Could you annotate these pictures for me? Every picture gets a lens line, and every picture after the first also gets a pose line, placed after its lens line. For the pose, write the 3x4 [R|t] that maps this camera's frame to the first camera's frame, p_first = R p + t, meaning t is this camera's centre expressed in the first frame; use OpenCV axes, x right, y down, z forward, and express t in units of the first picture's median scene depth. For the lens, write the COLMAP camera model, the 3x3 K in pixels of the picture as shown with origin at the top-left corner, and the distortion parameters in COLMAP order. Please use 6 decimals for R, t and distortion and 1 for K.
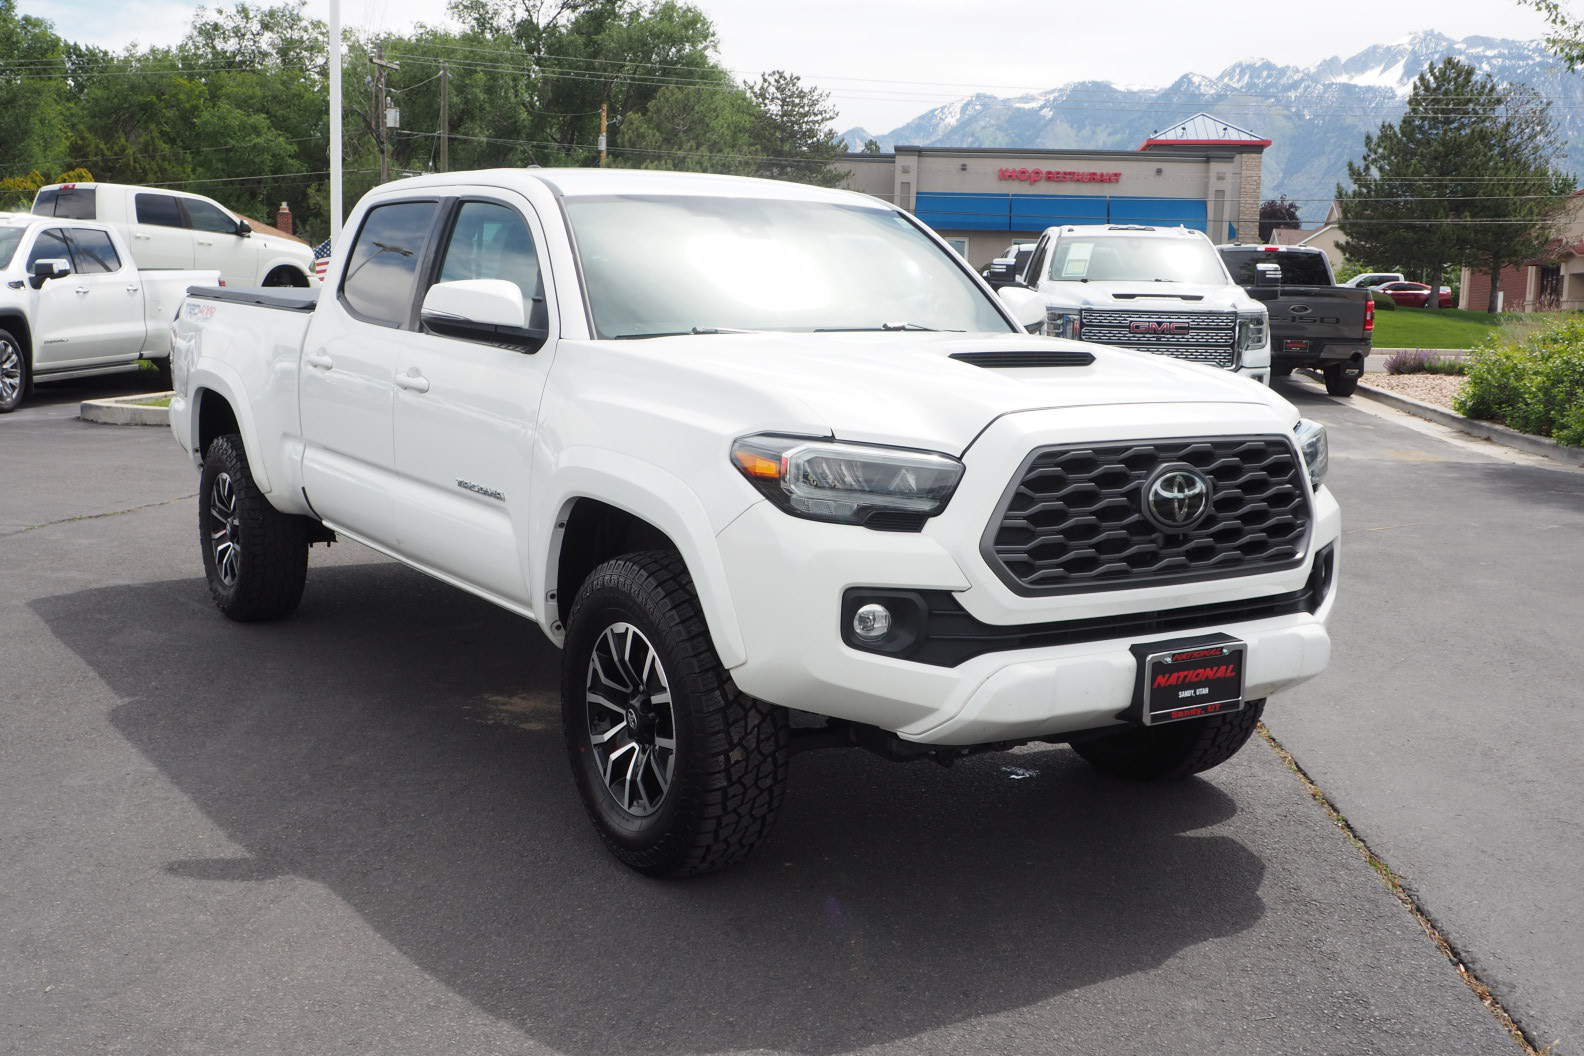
lens RADIAL K [[1723.6, 0, 795.8], [0, 1723.6, 555.9], [0, 0, 1]] dist [-0.006822, -0.029689]
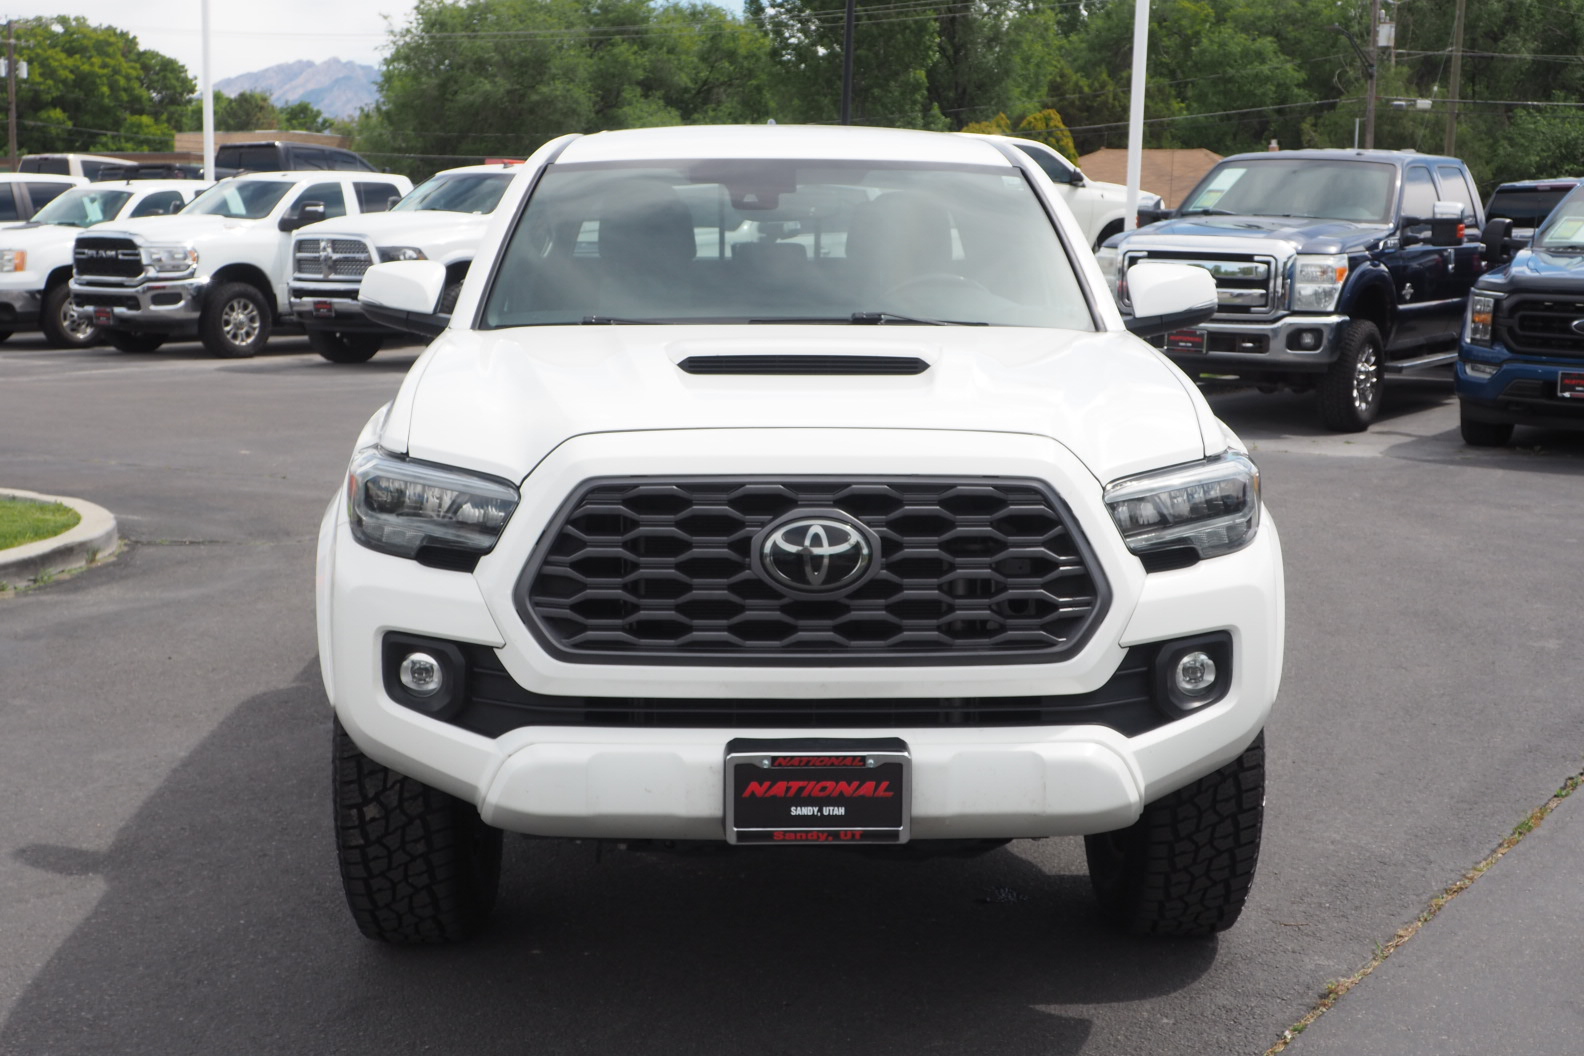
lens RADIAL K [[2046.3, 0, 792.8], [0, 2046.3, 566.9], [0, 0, 1]] dist [-0.019995, 0.052948]
pose [[0.856572, 0.074733, -0.510587, 0.665432], [-0.072194, 0.997082, 0.024824, -0.048975], [0.510952, 0.015598, 0.859468, 0.214295]]
